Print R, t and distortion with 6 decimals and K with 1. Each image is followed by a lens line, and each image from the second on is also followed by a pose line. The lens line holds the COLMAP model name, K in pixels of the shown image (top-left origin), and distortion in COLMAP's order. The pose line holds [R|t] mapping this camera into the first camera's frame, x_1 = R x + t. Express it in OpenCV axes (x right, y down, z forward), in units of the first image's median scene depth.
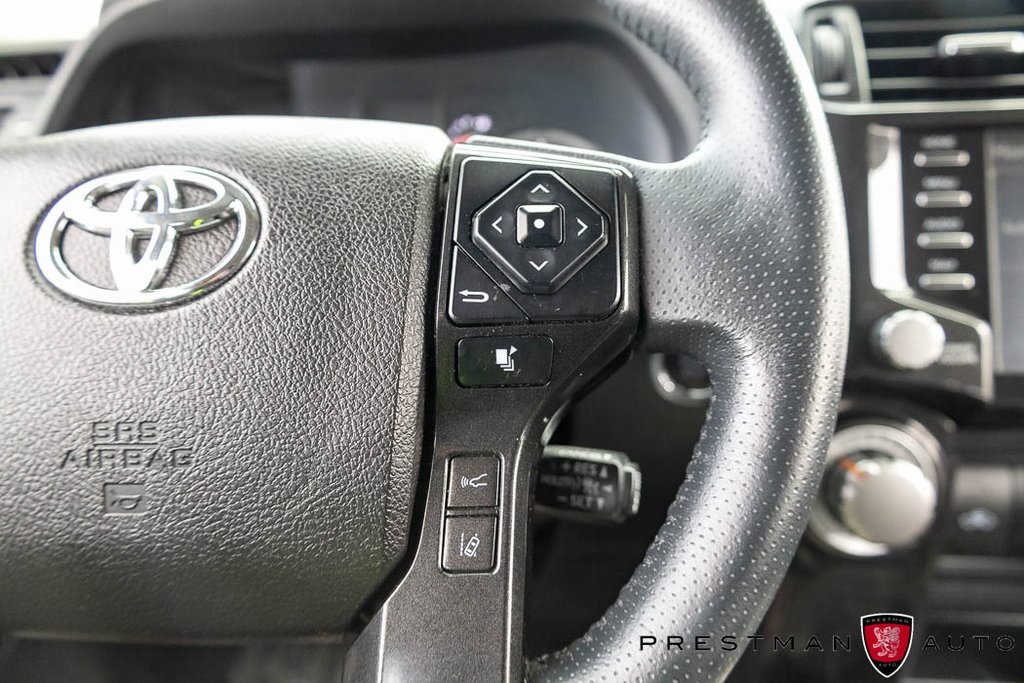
lens RADIAL K [[742.3, 0, 508.7], [0, 742.3, 342.9], [0, 0, 1]] dist [-0.005867, -0.004606]
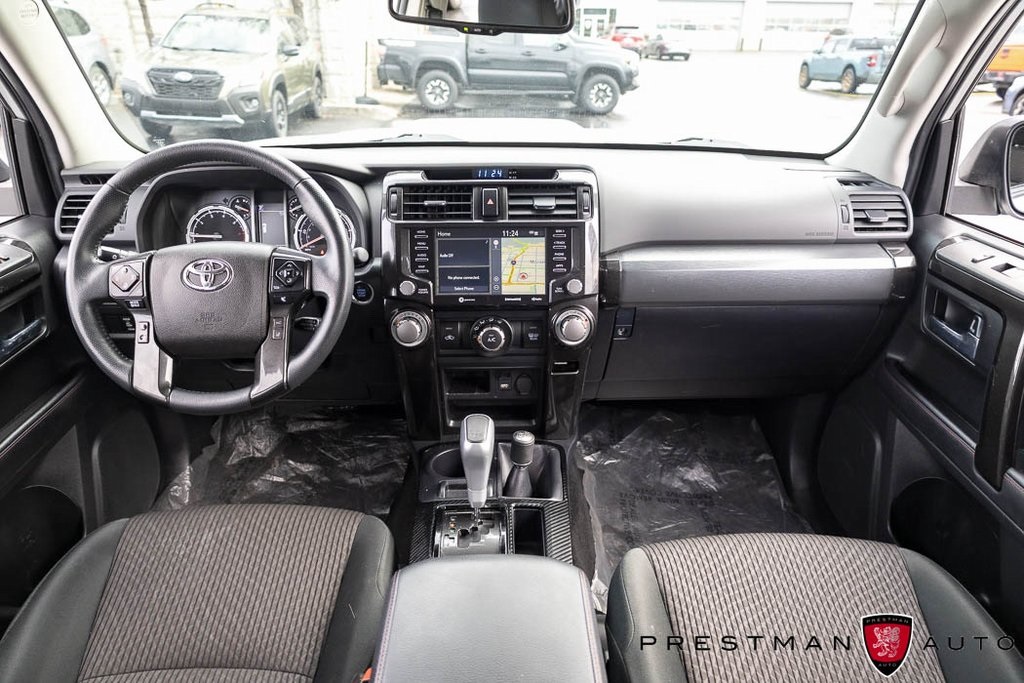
lens RADIAL K [[671.5, 0, 522.7], [0, 671.5, 347.4], [0, 0, 1]] dist [0.009256, -0.007685]
pose [[0.991257, -0.030106, 0.128466, 0.964487], [0.009740, 0.987662, 0.156301, -0.338493], [-0.131587, -0.153683, 0.979319, -3.601694]]
